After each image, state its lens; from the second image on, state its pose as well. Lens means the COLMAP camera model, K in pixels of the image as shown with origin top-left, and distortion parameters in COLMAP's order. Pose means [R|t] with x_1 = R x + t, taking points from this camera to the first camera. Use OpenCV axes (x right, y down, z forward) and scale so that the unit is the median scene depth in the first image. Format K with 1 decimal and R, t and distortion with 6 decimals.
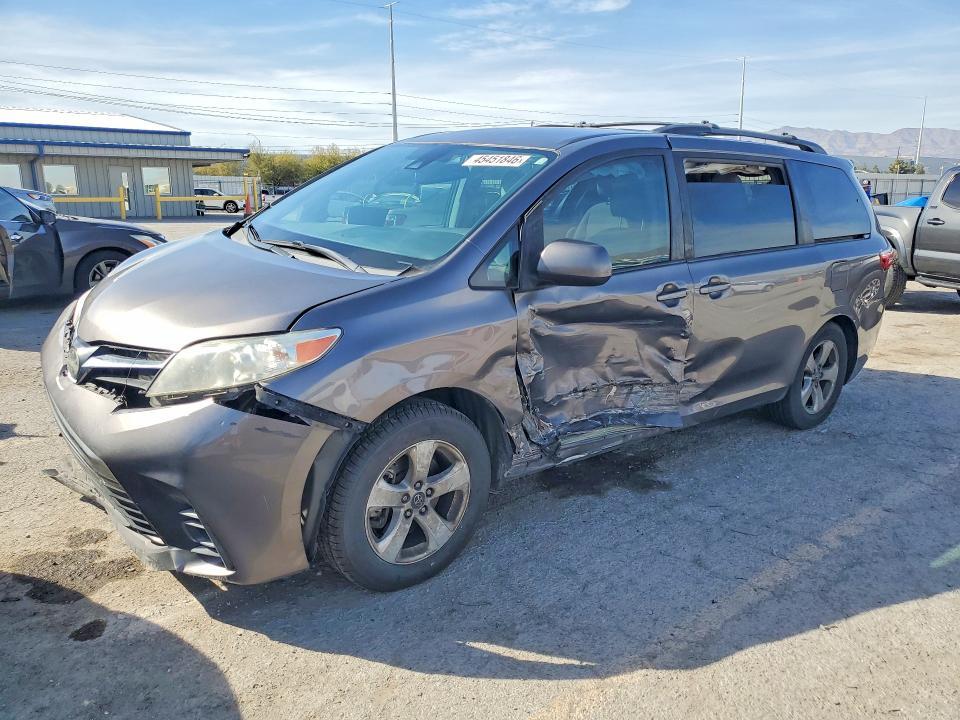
lens RADIAL K [[734.3, 0, 482.7], [0, 734.3, 360.3], [0, 0, 1]] dist [0.022418, 0.006818]
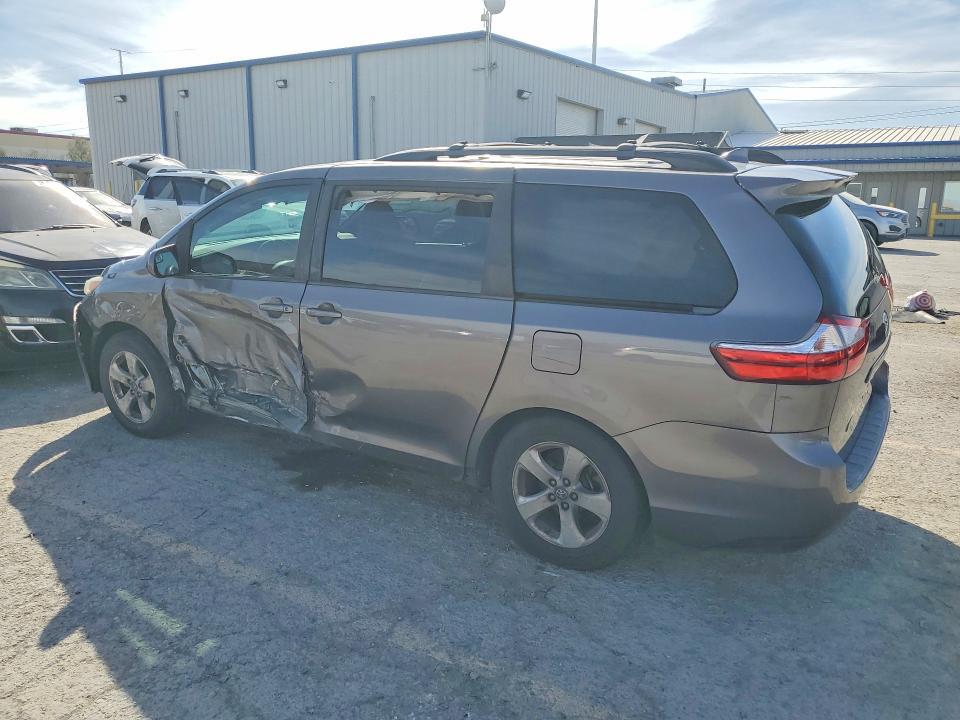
lens RADIAL K [[734.3, 0, 480.2], [0, 734.3, 359.0], [0, 0, 1]] dist [0.022418, 0.006818]
pose [[0.298416, 0.205402, -0.932072, 1.559329], [-0.223030, 0.964538, 0.141150, -0.265247], [0.928012, 0.165758, 0.333644, 1.026519]]
